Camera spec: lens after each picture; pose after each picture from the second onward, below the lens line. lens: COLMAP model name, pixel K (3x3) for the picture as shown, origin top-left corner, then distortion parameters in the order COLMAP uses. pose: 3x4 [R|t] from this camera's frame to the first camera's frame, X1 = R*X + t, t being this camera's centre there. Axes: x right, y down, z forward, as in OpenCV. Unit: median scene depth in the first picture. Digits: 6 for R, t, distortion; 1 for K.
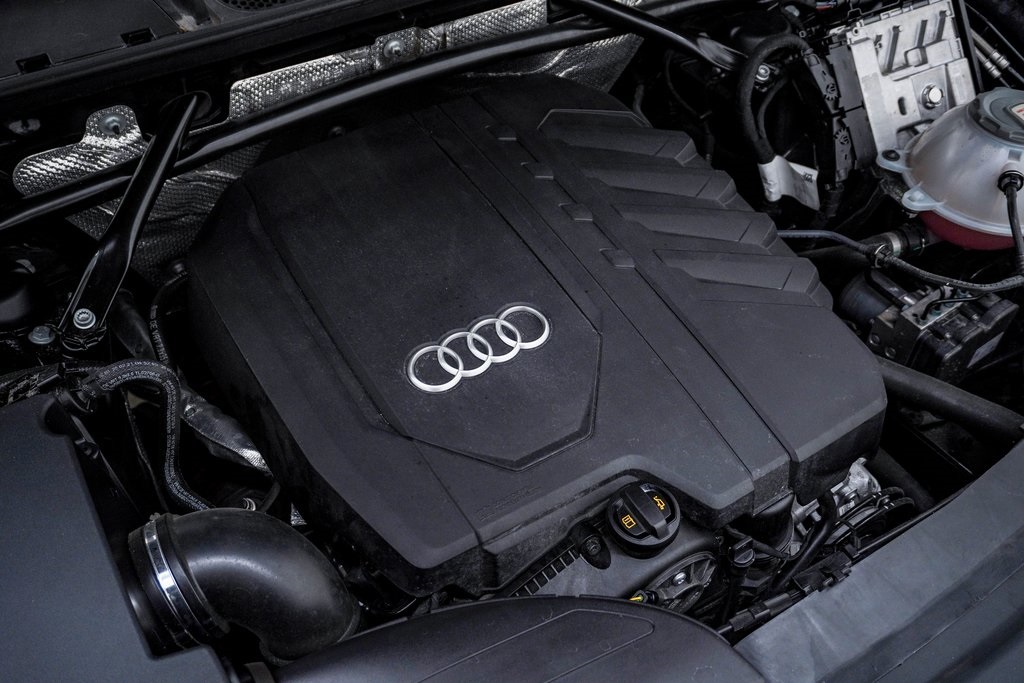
lens RADIAL K [[1042.8, 0, 512.3], [0, 1042.8, 342.5], [0, 0, 1]] dist [-0.004816, 0.000000]
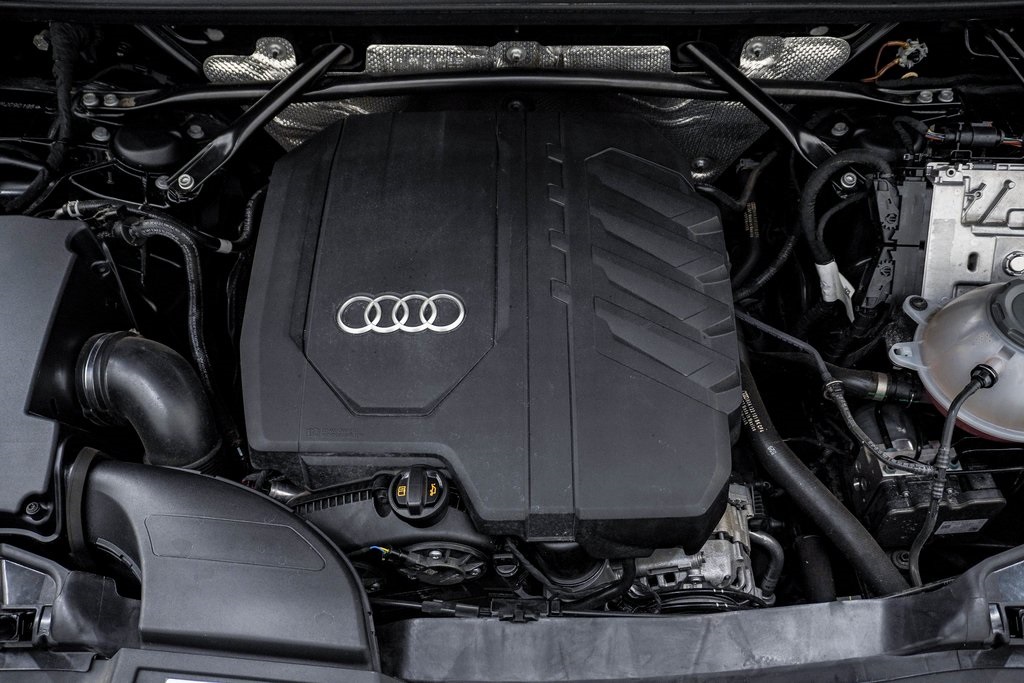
lens RADIAL K [[922.6, 0, 511.6], [0, 922.6, 341.6], [0, 0, 1]] dist [-0.002490, 0.009156]
pose [[0.834645, 0.404579, -0.373742, 0.421136], [-0.369788, 0.914502, 0.164142, -0.162202], [0.408196, 0.001205, 0.912893, 0.051777]]
